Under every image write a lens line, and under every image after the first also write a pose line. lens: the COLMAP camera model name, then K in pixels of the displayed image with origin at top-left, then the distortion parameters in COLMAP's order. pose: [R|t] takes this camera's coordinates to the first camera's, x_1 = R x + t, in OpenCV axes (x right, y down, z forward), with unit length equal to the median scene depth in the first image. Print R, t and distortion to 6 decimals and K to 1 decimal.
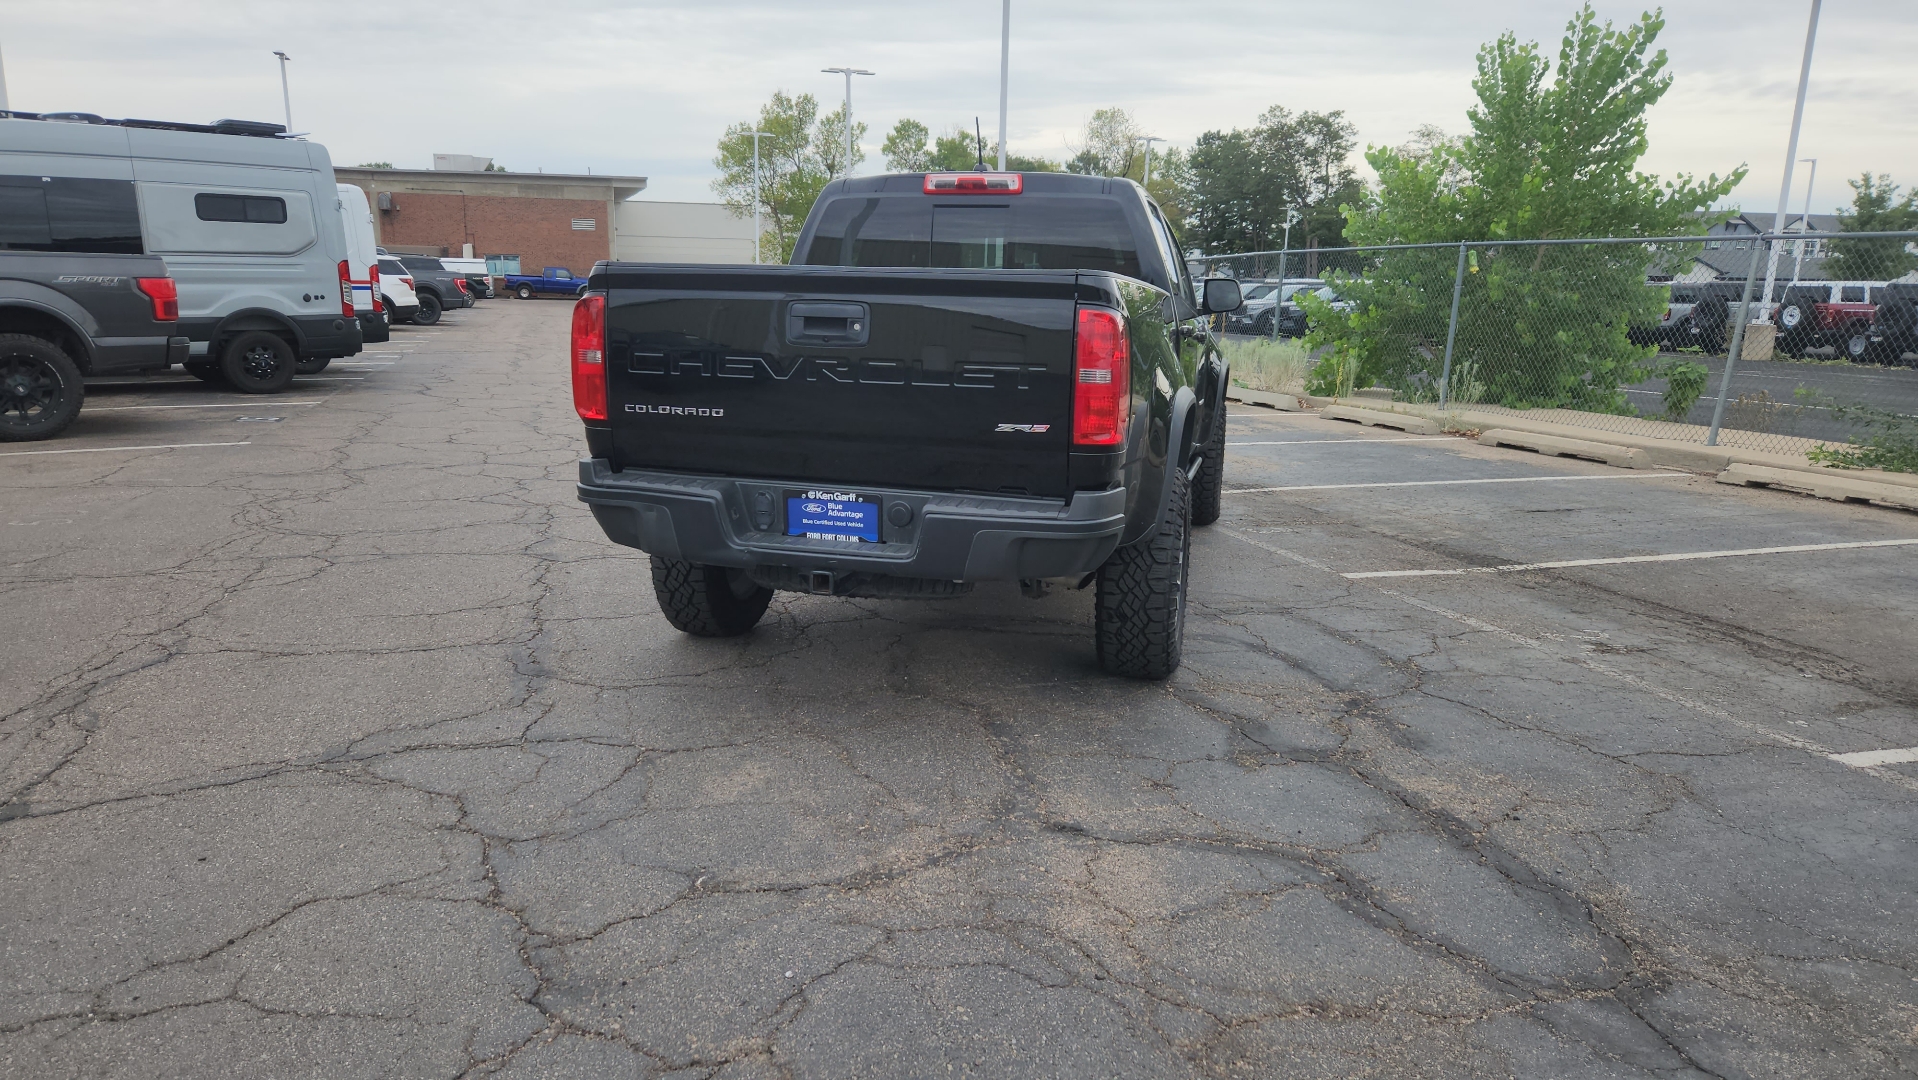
lens RADIAL K [[1282.4, 0, 939.0], [0, 1282.4, 543.9], [0, 0, 1]] dist [0.068826, -0.053546]
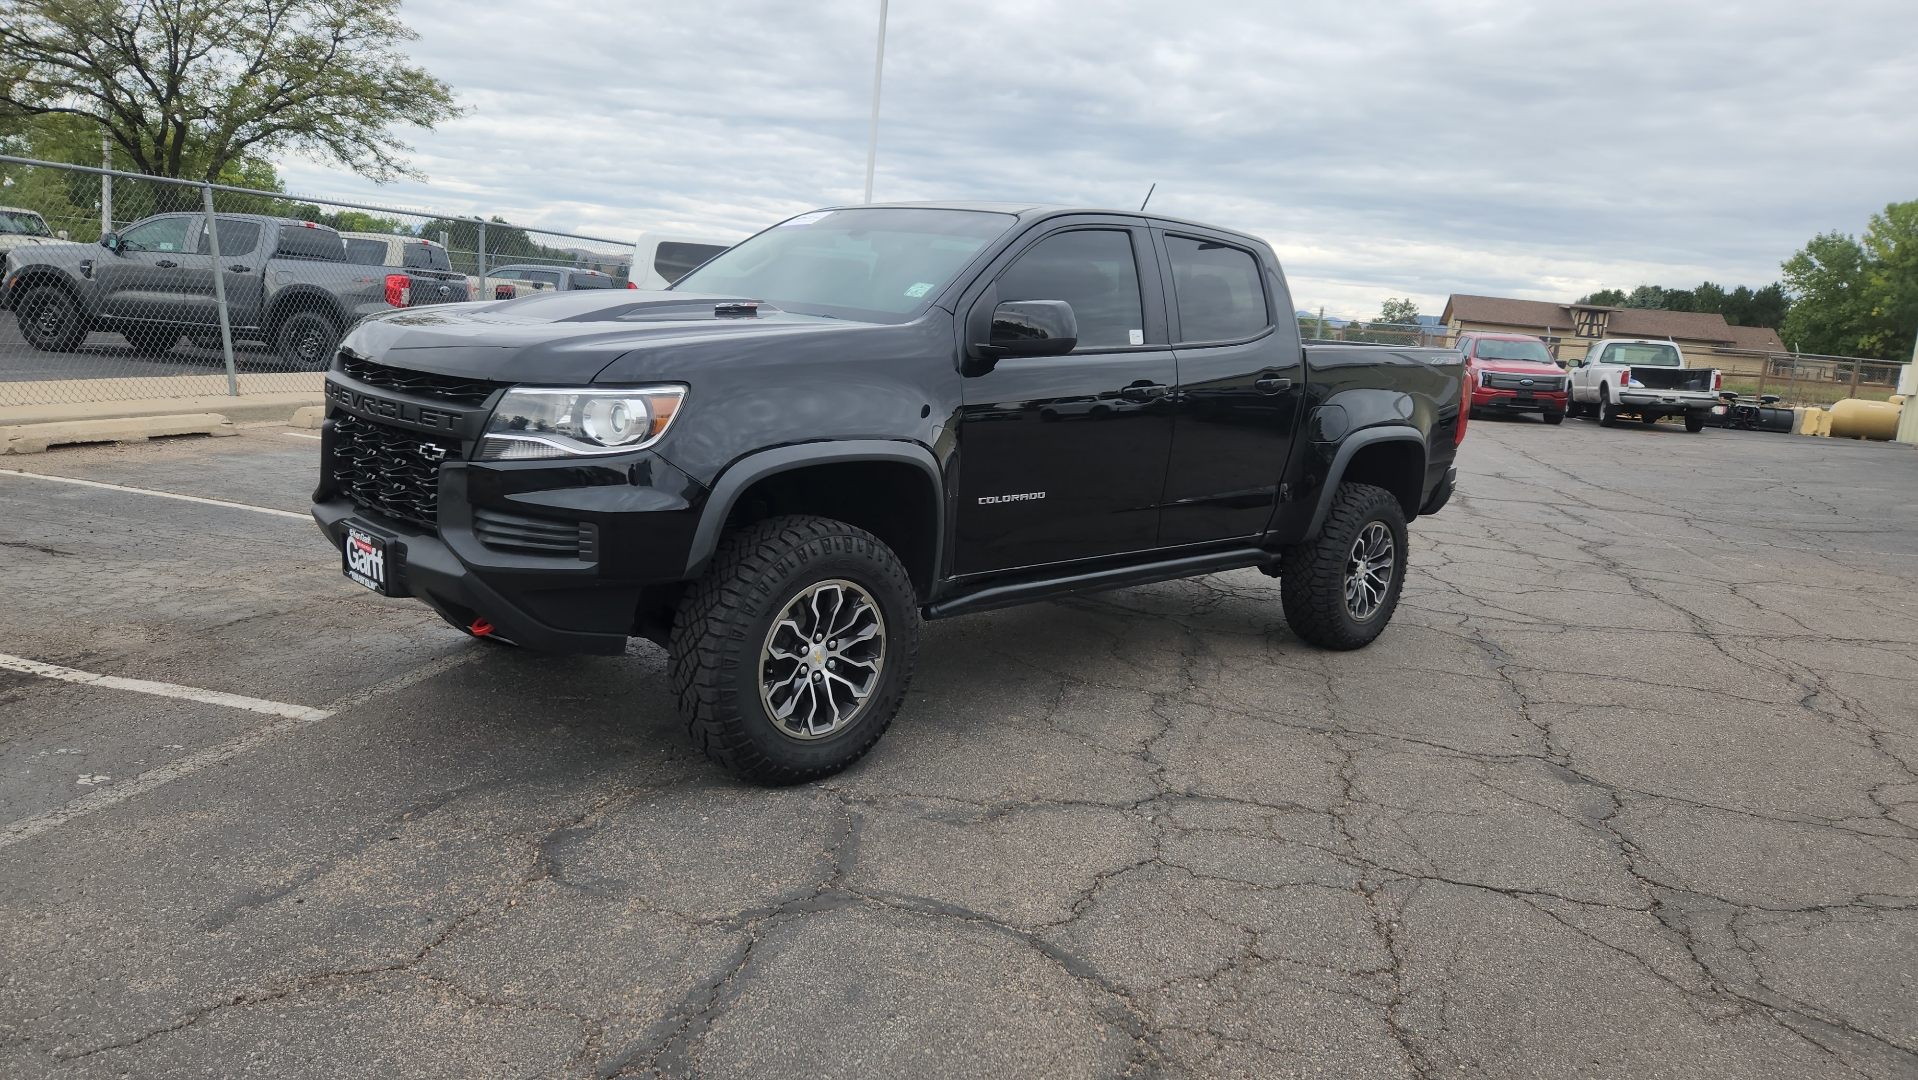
lens RADIAL K [[1282.4, 0, 923.6], [0, 1282.4, 532.1], [0, 0, 1]] dist [0.068826, -0.053546]
pose [[-0.850321, -0.177950, 0.495265, -0.385882], [-0.001048, 0.941667, 0.336544, -0.394852], [-0.526263, 0.285651, -0.800906, 1.959502]]
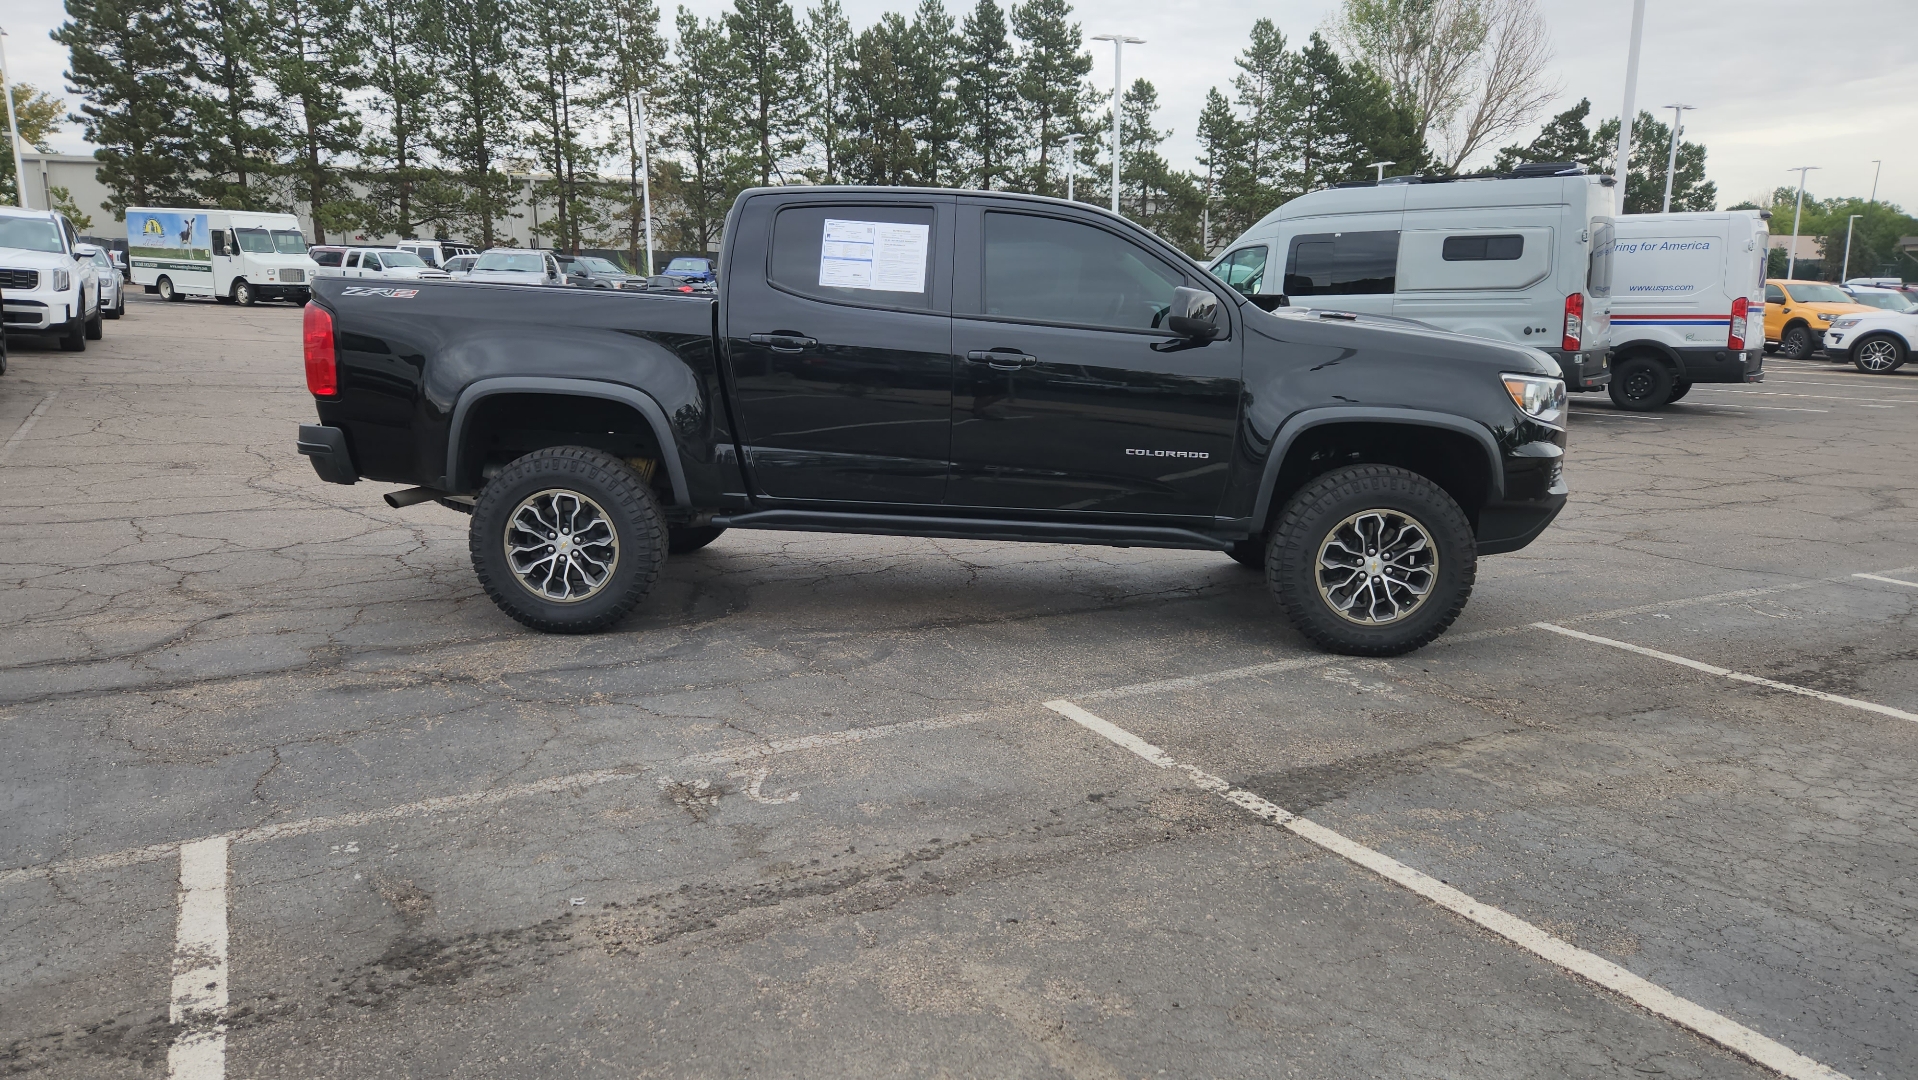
lens RADIAL K [[1276.3, 0, 921.5], [0, 1276.3, 550.9], [0, 0, 1]] dist [0.061384, -0.037170]
pose [[0.202667, 0.175244, -0.963439, 1.110338], [-0.203133, 0.969980, 0.133702, -0.155700], [0.957947, 0.168609, 0.232181, 0.871376]]
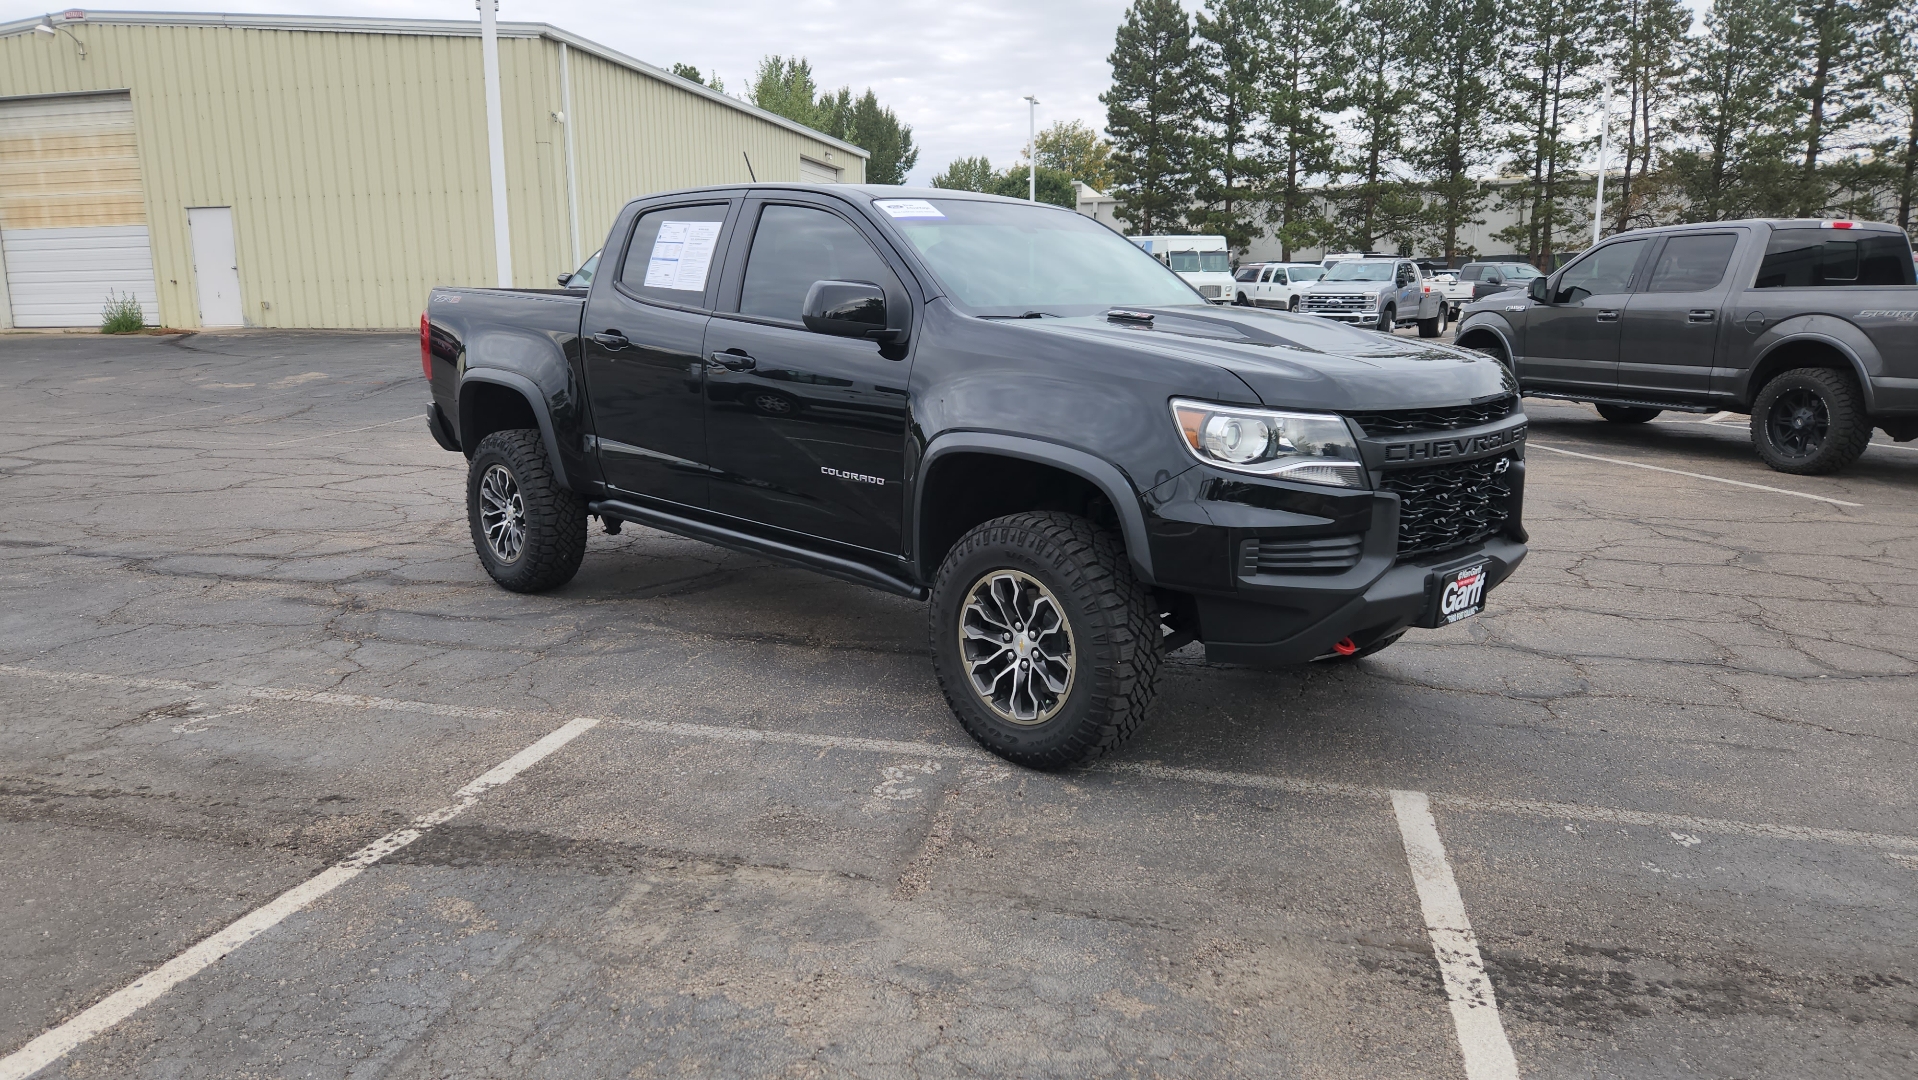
lens RADIAL K [[1276.3, 0, 945.7], [0, 1276.3, 546.4], [0, 0, 1]] dist [0.061384, -0.037170]
pose [[-0.510134, 0.142655, -0.848182, 0.892711], [-0.182677, 0.945679, 0.268923, -0.315873], [0.840472, 0.292130, -0.456363, 1.656878]]
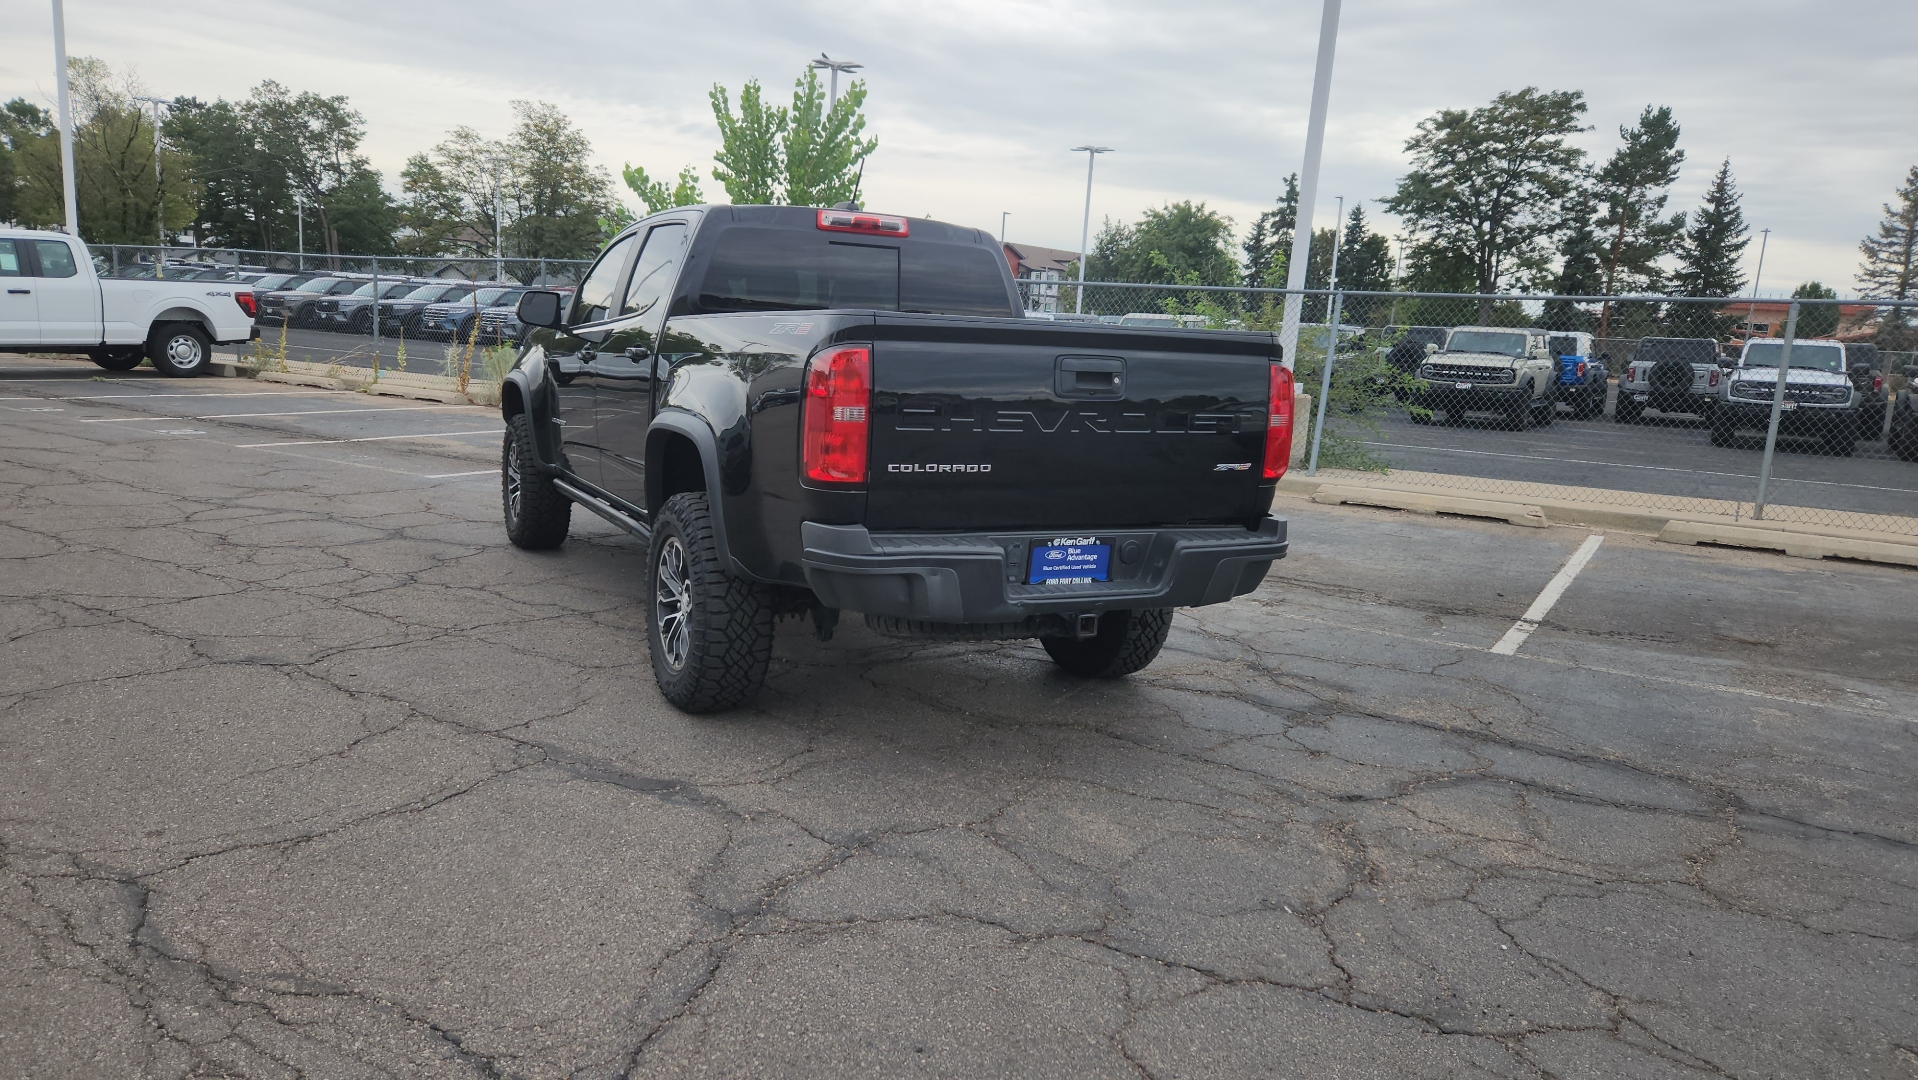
lens RADIAL K [[1282.4, 0, 926.2], [0, 1282.4, 538.1], [0, 0, 1]] dist [0.068826, -0.053546]
pose [[0.750135, -0.090151, 0.655111, -0.583829], [0.091515, 0.995284, 0.032173, -0.057968], [-0.654921, 0.035819, 0.754848, 0.202038]]
